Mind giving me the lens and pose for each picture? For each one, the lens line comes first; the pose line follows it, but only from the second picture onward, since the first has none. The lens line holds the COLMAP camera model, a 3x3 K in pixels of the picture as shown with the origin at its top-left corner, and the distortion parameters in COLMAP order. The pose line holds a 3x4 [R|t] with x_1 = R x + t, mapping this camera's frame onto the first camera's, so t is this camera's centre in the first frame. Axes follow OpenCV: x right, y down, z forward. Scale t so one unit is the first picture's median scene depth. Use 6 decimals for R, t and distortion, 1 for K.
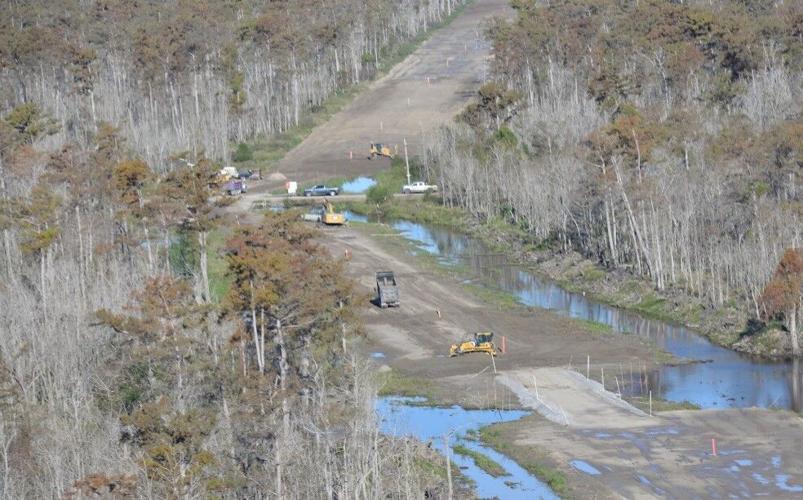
lens RADIAL K [[2670.5, 0, 401.5], [0, 2670.5, 250.0], [0, 0, 1]] dist [0.018489, 0.844321]
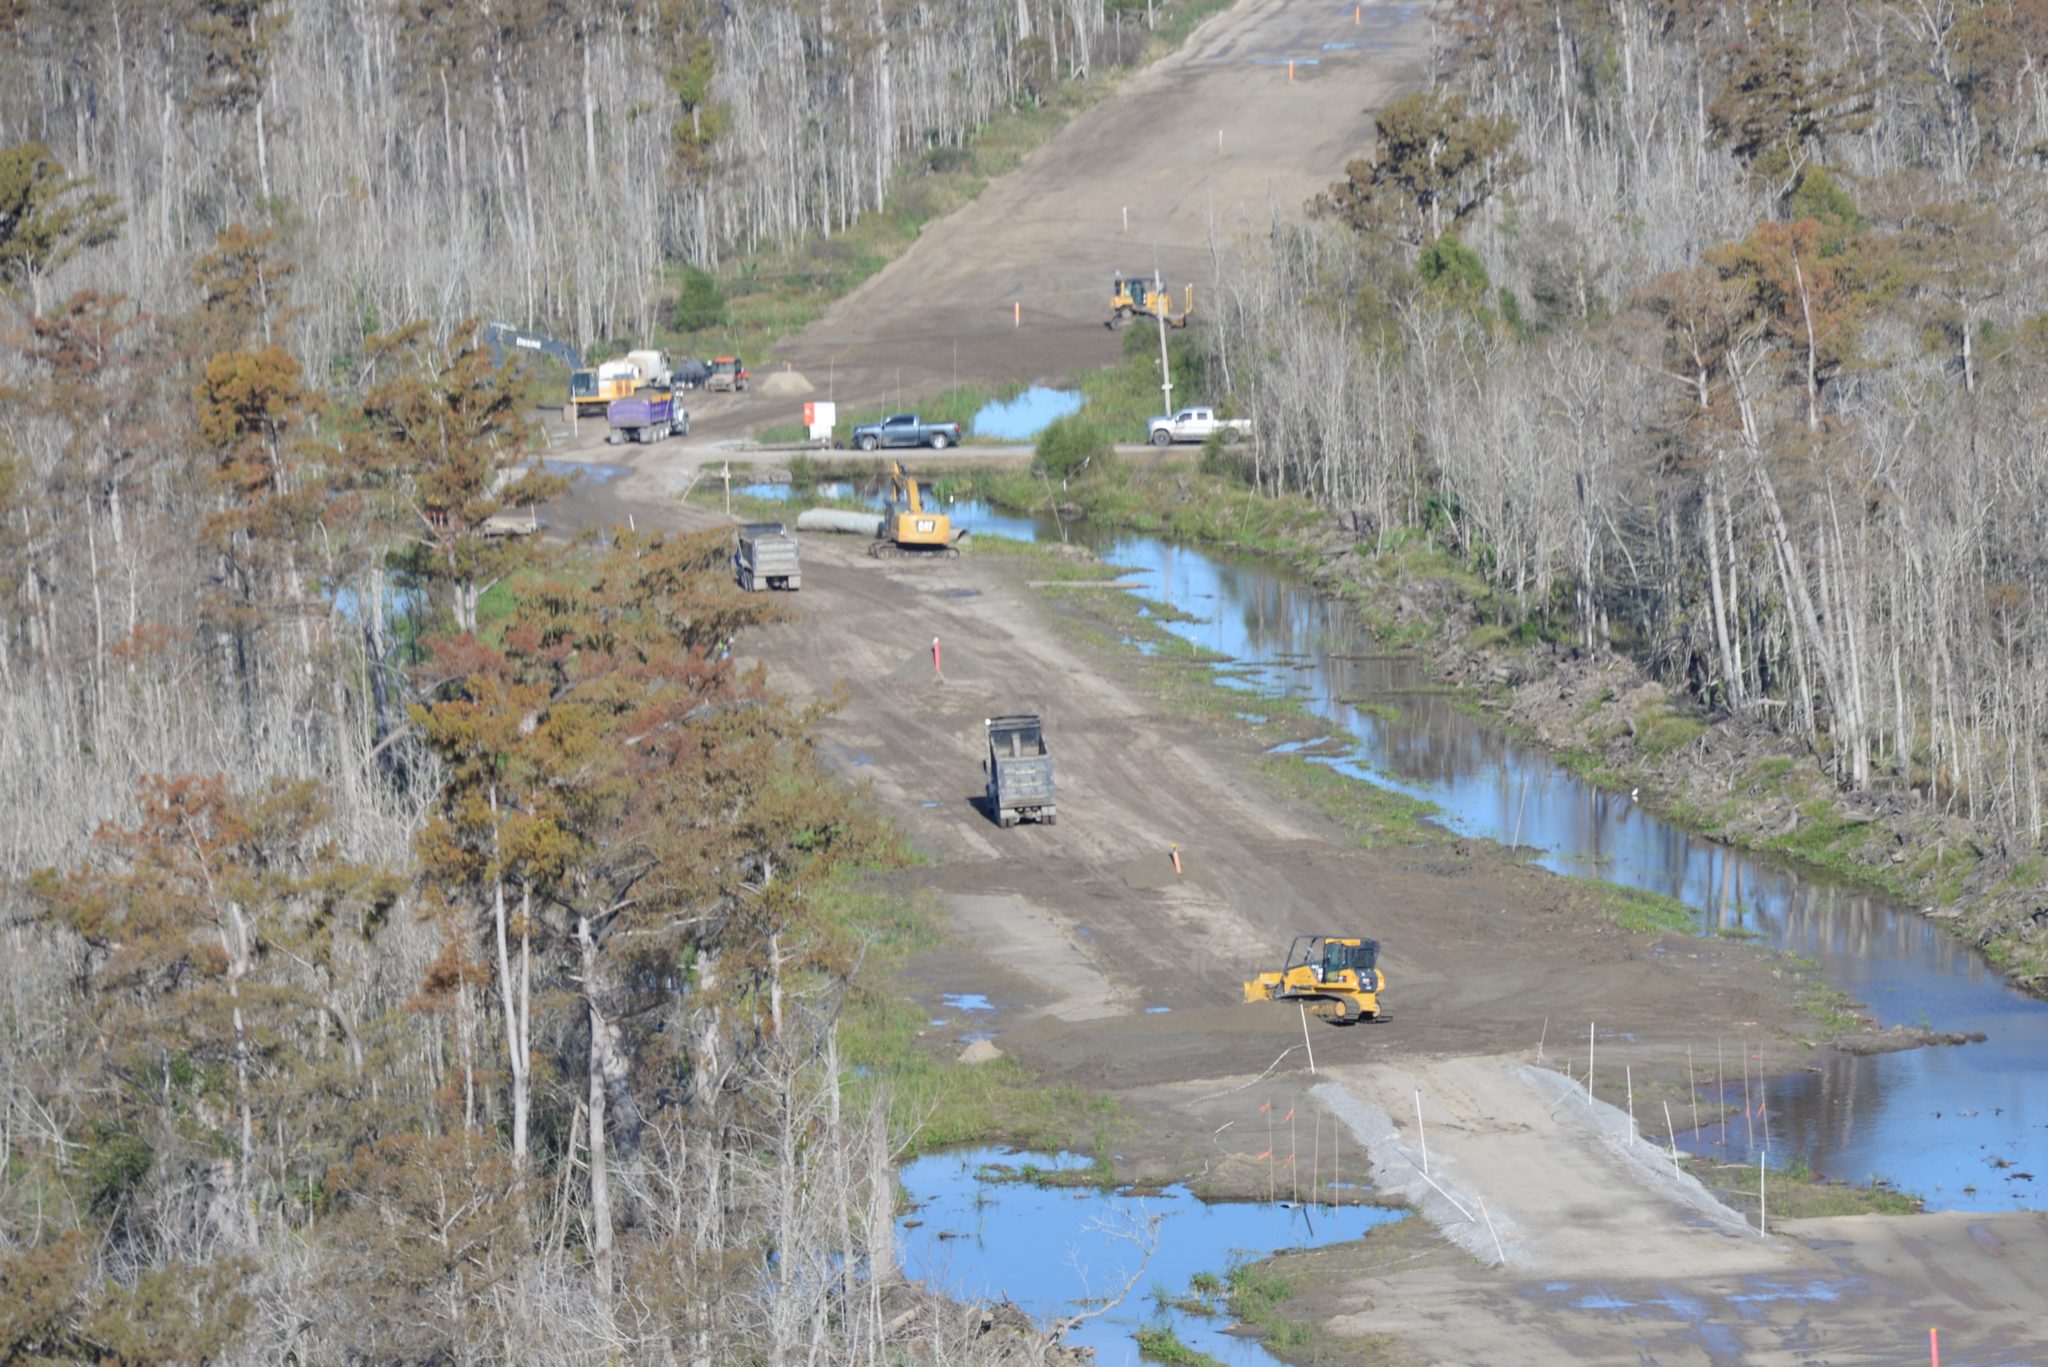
lens RADIAL K [[11241.6, 0, 1024.0], [0, 11241.6, 683.5], [0, 0, 1]] dist [0.320258, -7.056476]
pose [[0.990980, -0.007146, 0.133819, -0.182293], [0.013415, 0.998851, -0.045998, 0.064537], [-0.133336, 0.047378, 0.989938, -0.297322]]
